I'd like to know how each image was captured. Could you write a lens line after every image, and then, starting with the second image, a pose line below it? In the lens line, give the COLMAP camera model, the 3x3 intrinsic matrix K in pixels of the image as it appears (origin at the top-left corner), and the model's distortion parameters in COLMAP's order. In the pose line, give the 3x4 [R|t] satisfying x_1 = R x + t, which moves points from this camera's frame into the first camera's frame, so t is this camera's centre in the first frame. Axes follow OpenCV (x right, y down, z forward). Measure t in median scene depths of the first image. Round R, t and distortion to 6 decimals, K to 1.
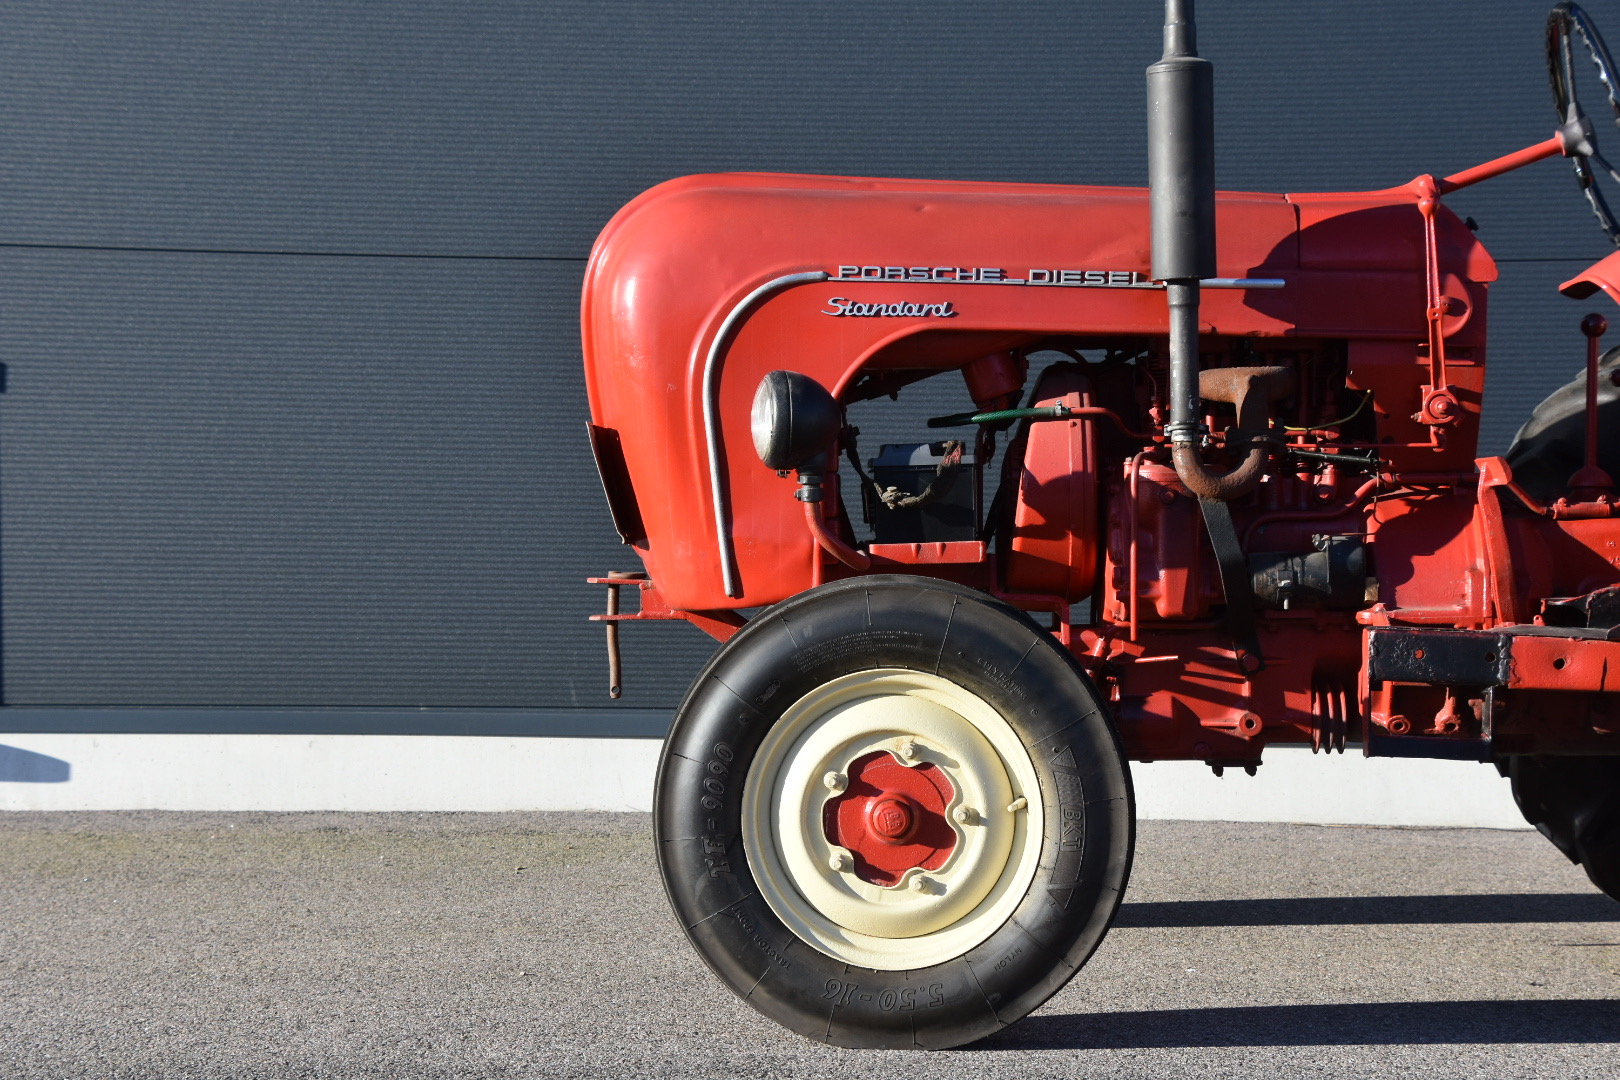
lens RADIAL K [[3215.9, 0, 783.5], [0, 3215.9, 572.5], [0, 0, 1]] dist [0.474546, 0.361802]
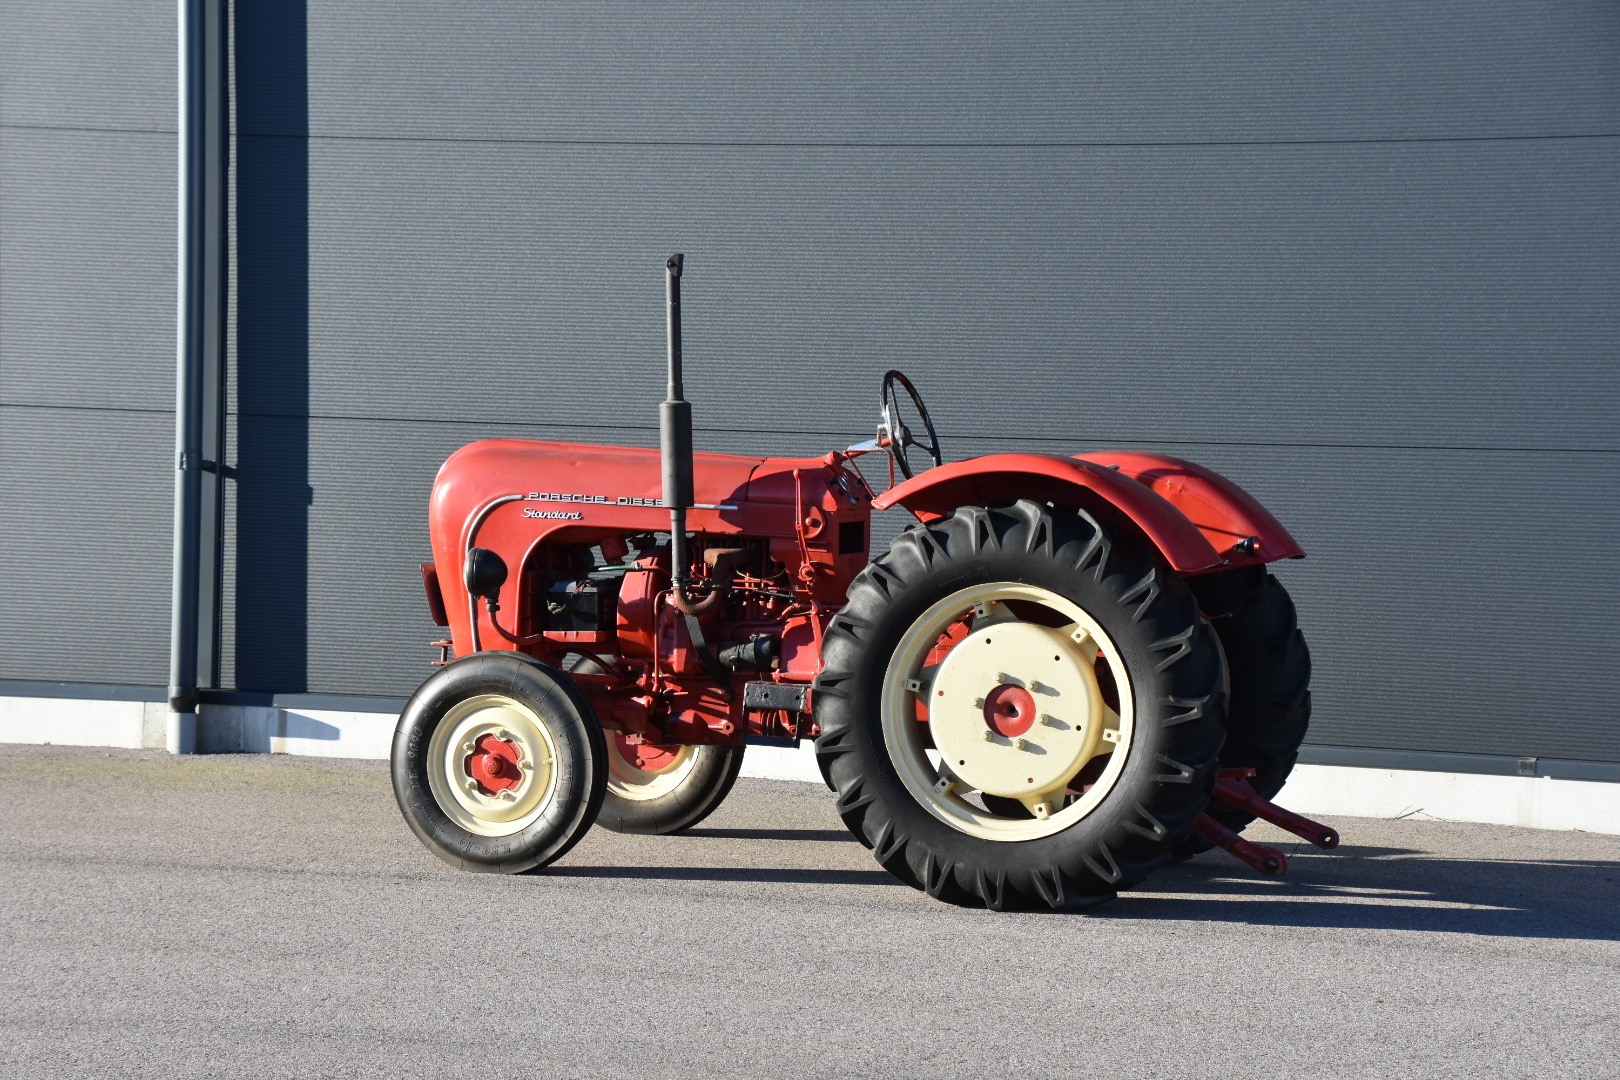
lens RADIAL K [[4108.2, 0, 806.2], [0, 4108.2, 565.3], [0, 0, 1]] dist [0.626046, 0.656555]
pose [[0.957726, 0.027664, -0.286348, 0.918474], [-0.024859, 0.999601, 0.013425, -0.088466], [0.286605, -0.005739, 0.958032, -1.408961]]
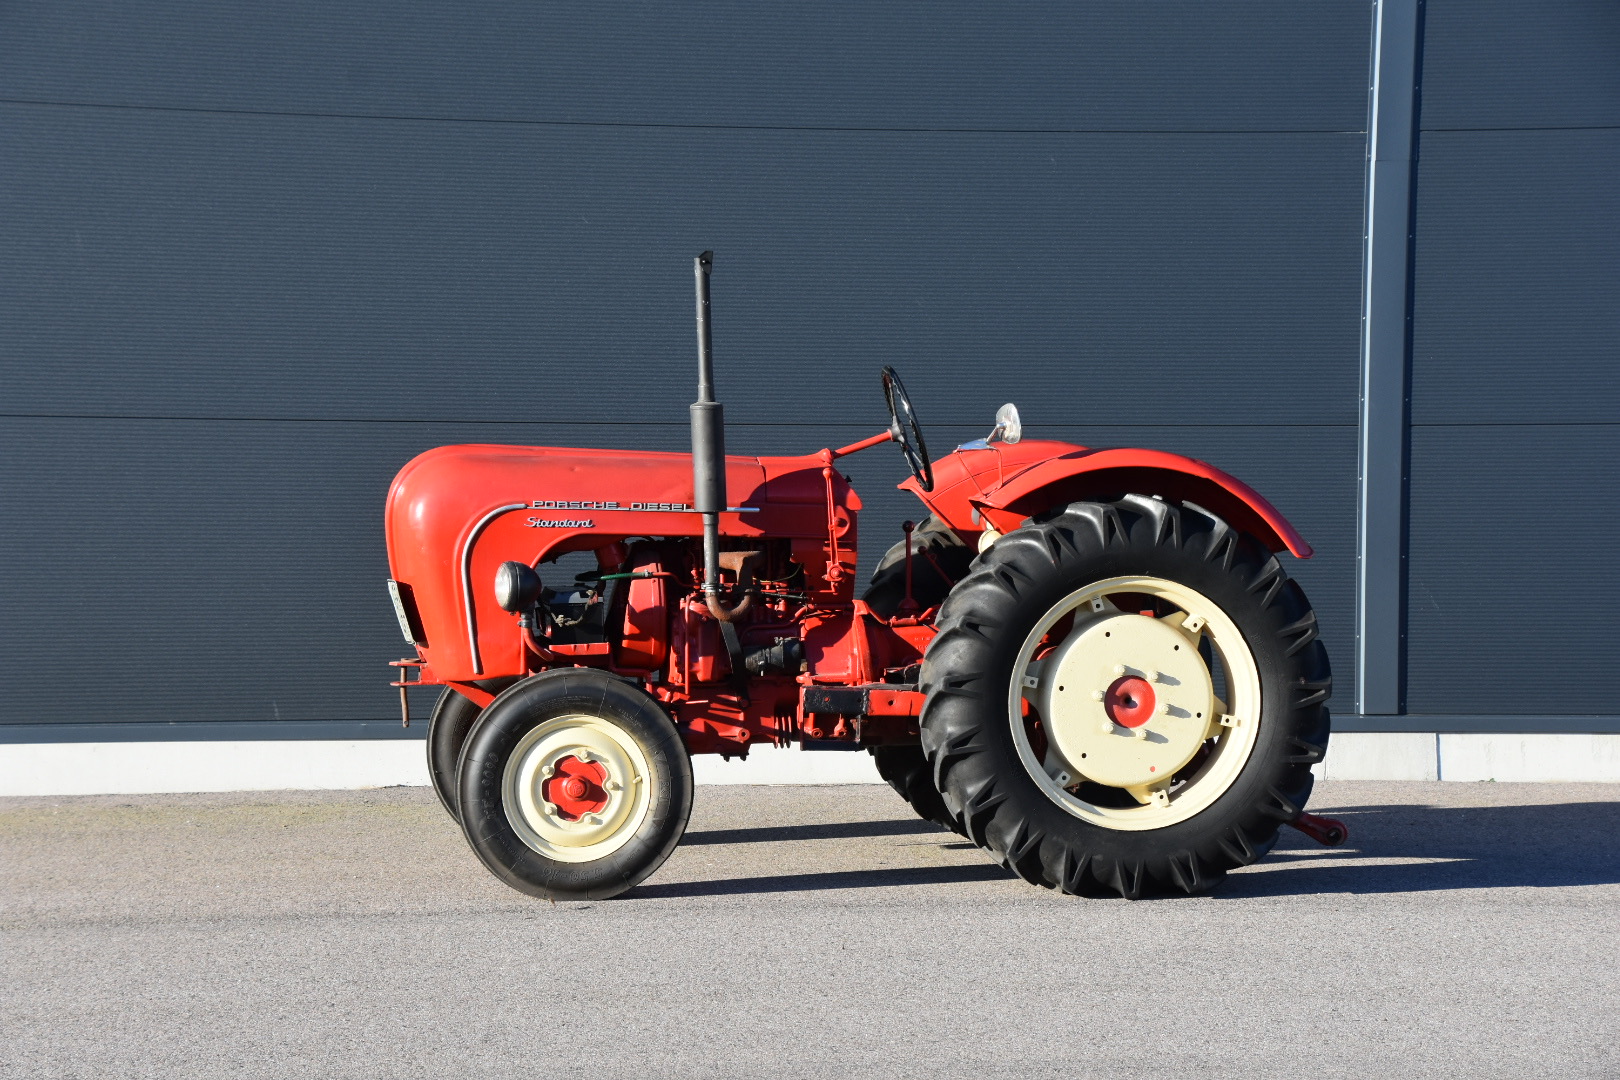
lens RADIAL K [[4108.2, 0, 806.2], [0, 4108.2, 565.3], [0, 0, 1]] dist [0.626046, 0.656555]
pose [[0.982940, -0.010055, 0.183651, -0.273287], [0.005906, 0.999715, 0.023122, -0.112376], [-0.183831, -0.021643, 0.982720, -1.436221]]
